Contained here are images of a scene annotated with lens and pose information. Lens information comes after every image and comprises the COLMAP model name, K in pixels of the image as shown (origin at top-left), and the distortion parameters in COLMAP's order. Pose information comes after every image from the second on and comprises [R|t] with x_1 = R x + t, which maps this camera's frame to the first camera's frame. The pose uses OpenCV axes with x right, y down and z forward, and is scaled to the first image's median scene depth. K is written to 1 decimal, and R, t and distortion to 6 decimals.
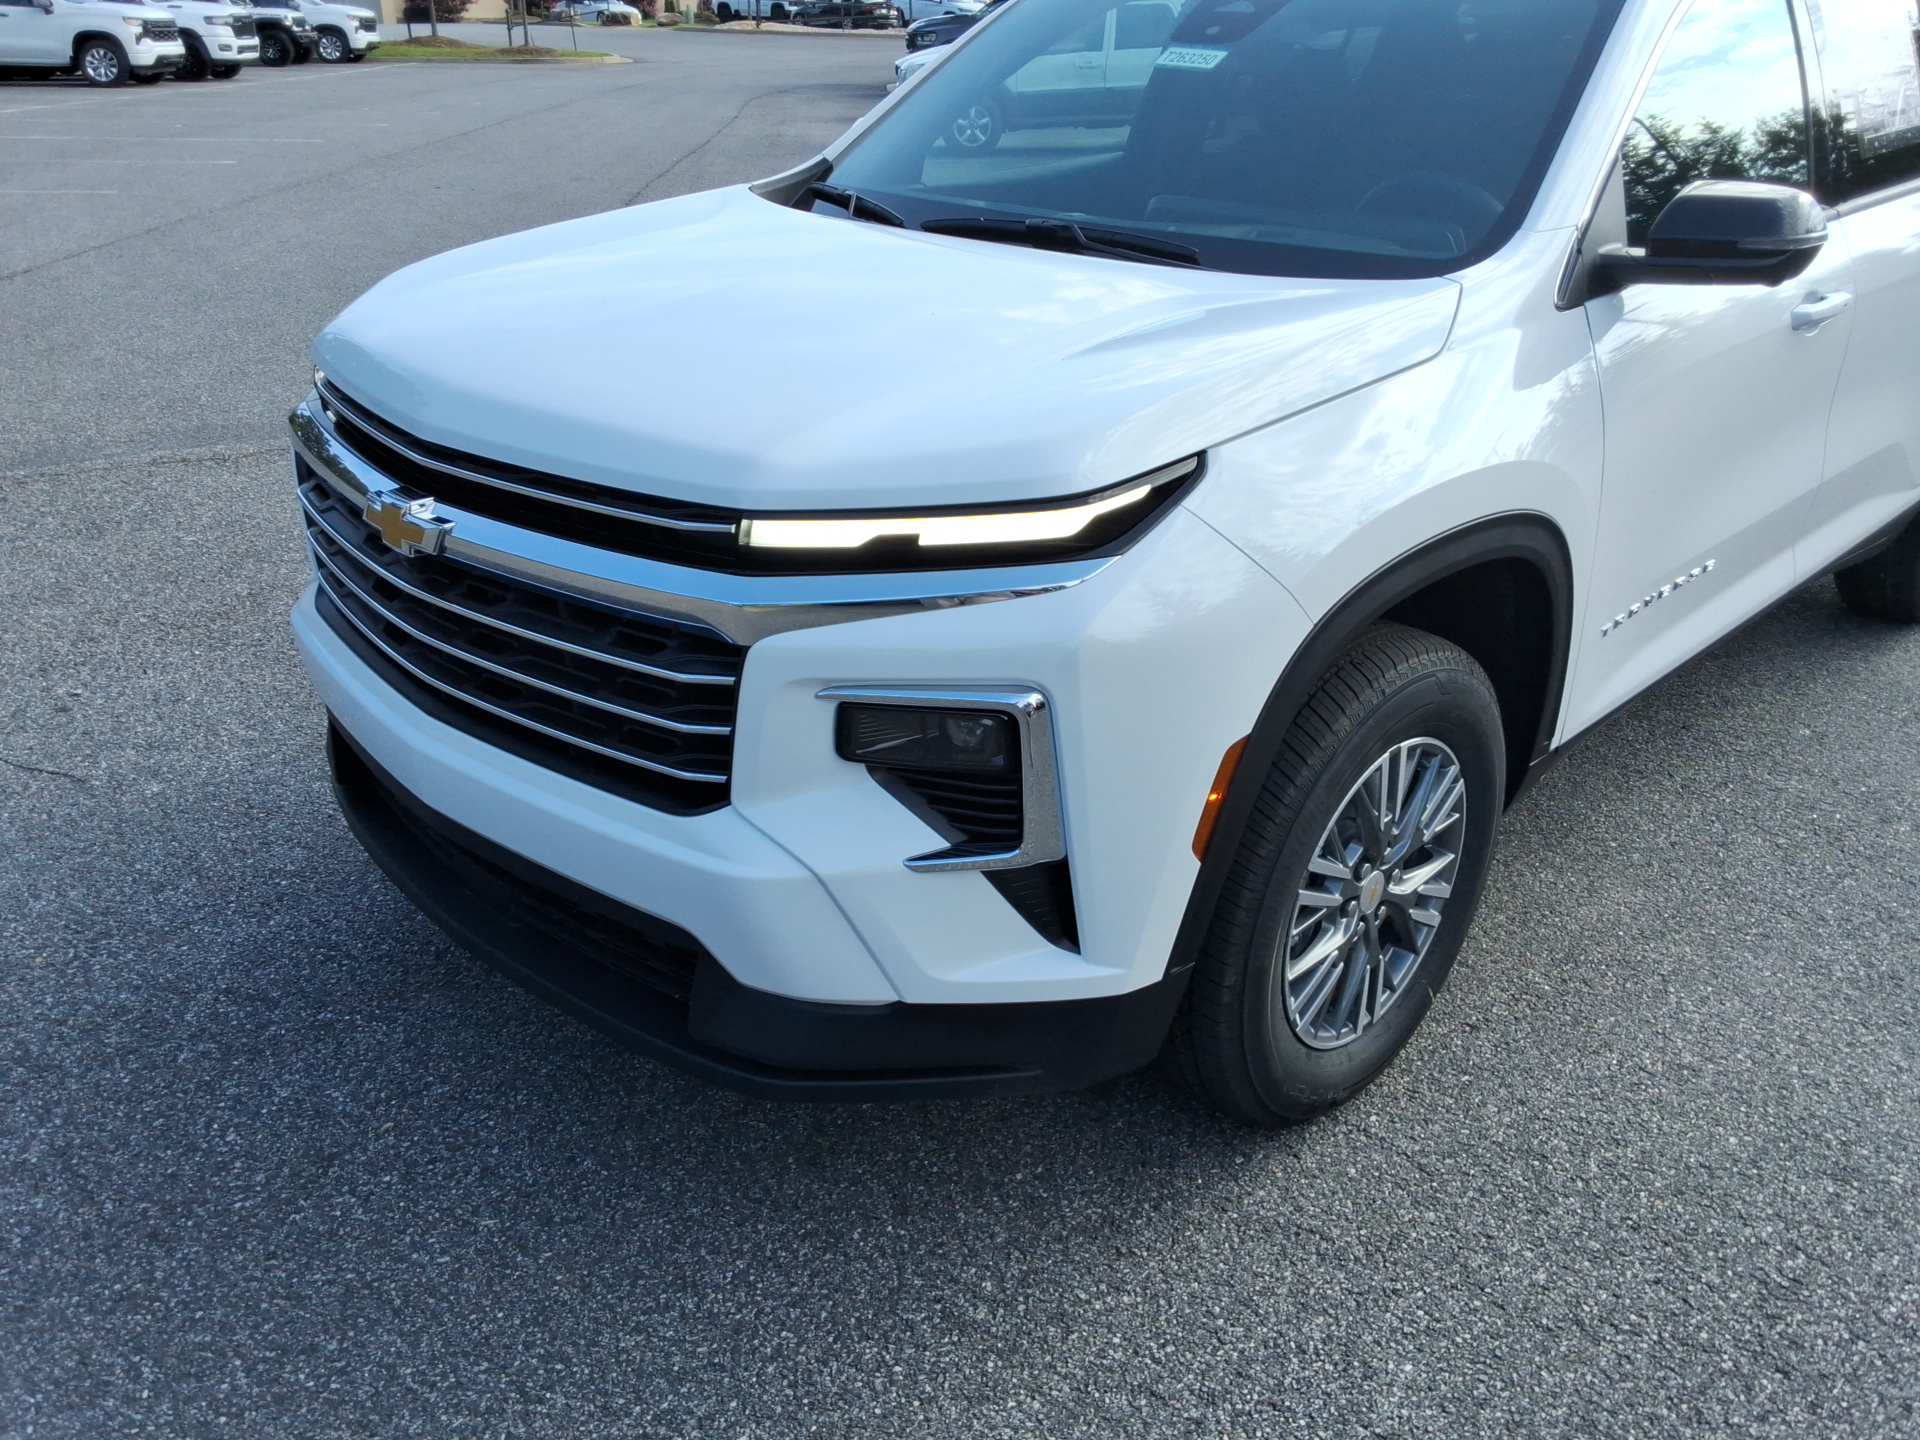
lens RADIAL K [[1551.2, 0, 968.4], [0, 1551.2, 715.8], [0, 0, 1]] dist [0.117504, -0.205746]
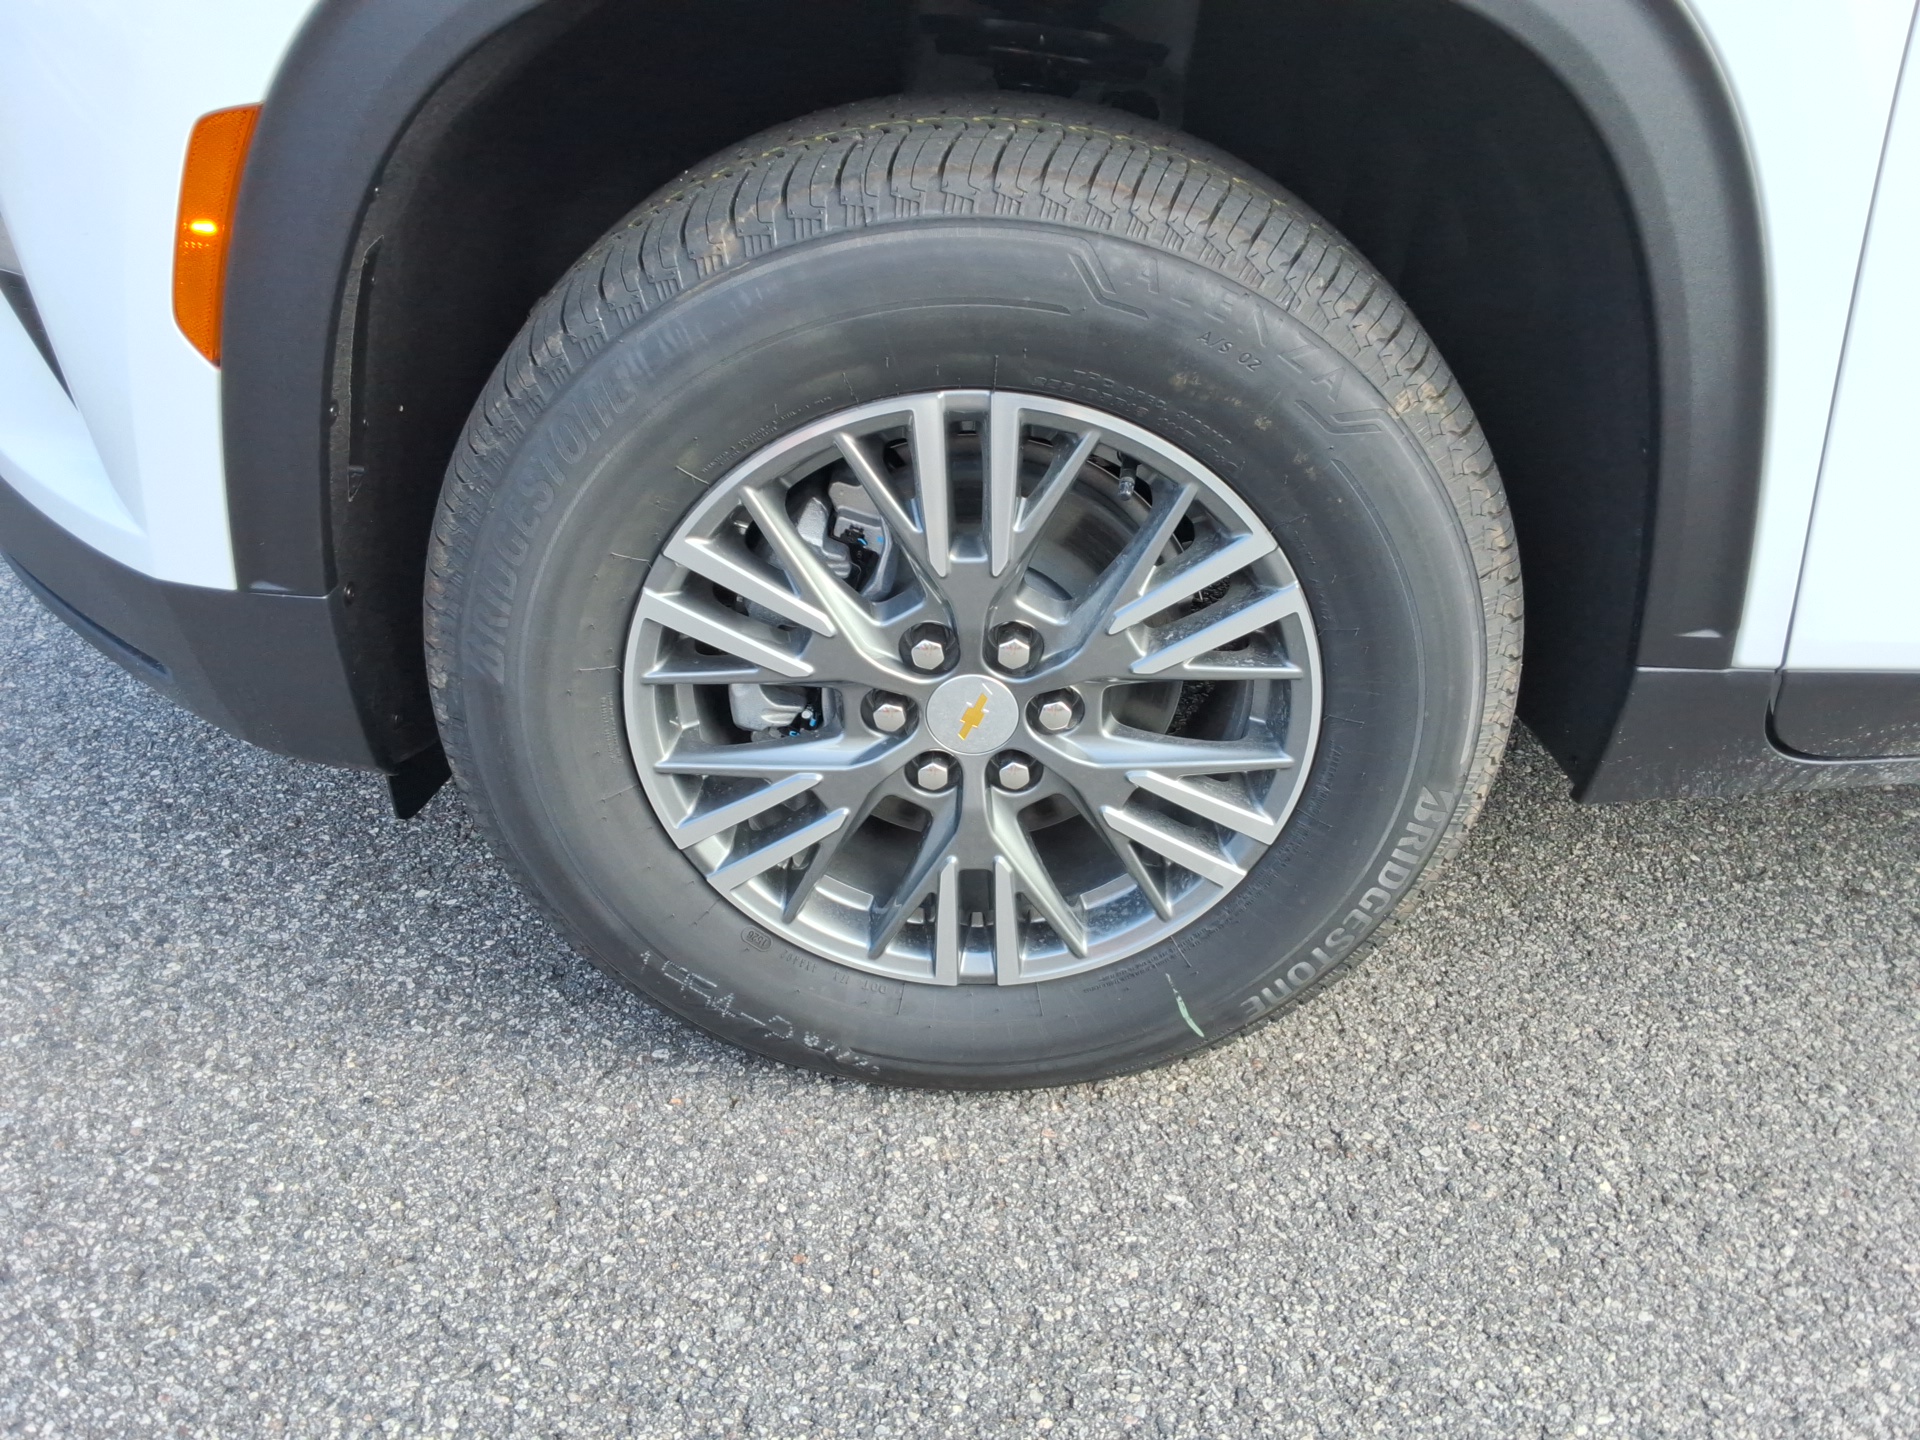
lens RADIAL K [[1551.2, 0, 968.4], [0, 1551.2, 715.8], [0, 0, 1]] dist [0.117504, -0.205746]
pose [[0.694850, 0.392815, -0.602395, 0.571425], [-0.320577, 0.919001, 0.229493, 0.003624], [0.643750, 0.033651, 0.764496, 0.663307]]
